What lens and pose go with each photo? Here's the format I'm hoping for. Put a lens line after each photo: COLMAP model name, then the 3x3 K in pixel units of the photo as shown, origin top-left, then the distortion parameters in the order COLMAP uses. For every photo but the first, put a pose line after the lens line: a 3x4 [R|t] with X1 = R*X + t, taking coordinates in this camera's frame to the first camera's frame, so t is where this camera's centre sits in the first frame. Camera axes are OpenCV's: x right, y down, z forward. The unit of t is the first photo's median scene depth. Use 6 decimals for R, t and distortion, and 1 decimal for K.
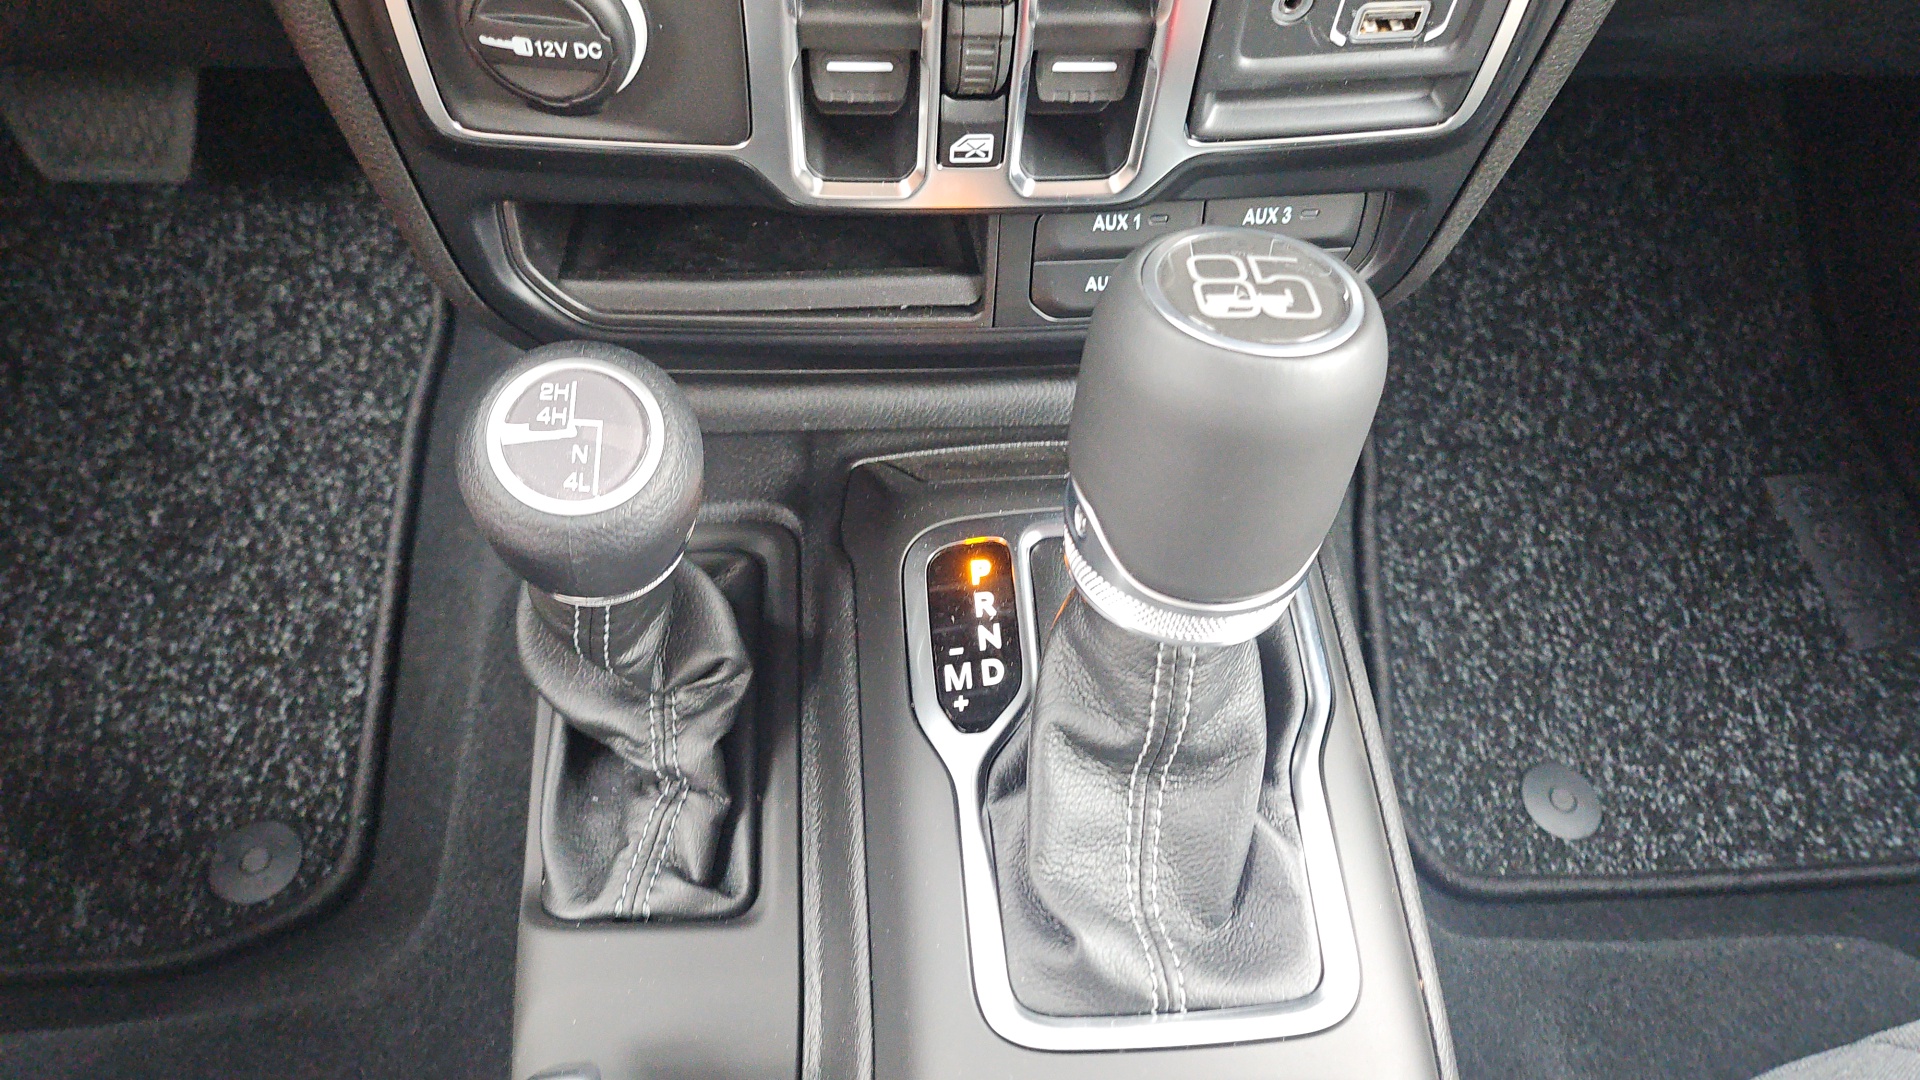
lens RADIAL K [[1433.3, 0, 999.2], [0, 1433.3, 495.5], [0, 0, 1]] dist [0.026103, -0.078726]
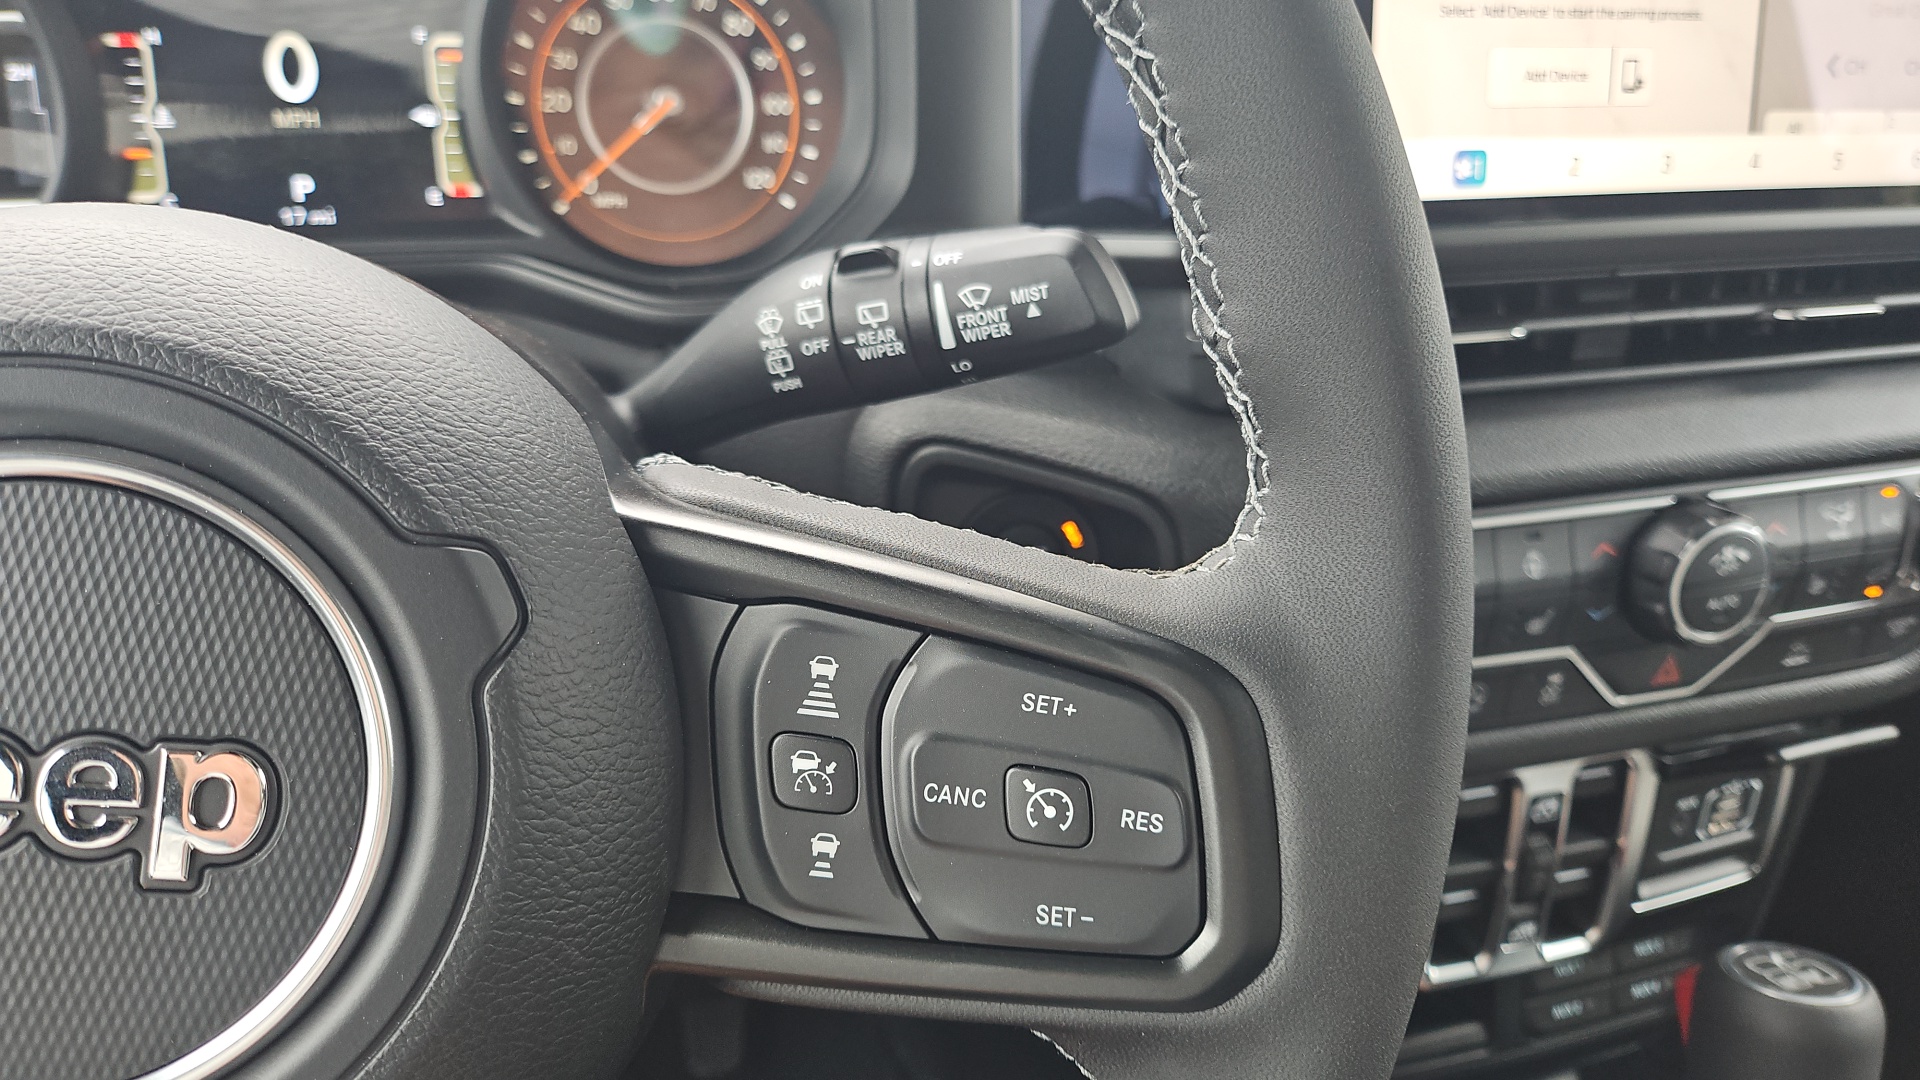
lens RADIAL K [[1395.1, 0, 960.0], [0, 1395.1, 540.0], [0, 0, 1]] dist [0.030960, -0.065895]
pose [[0.976677, -0.116996, 0.180037, -0.866892], [0.193469, 0.843189, -0.501600, 0.061332], [-0.093119, 0.524733, 0.846159, -0.537632]]
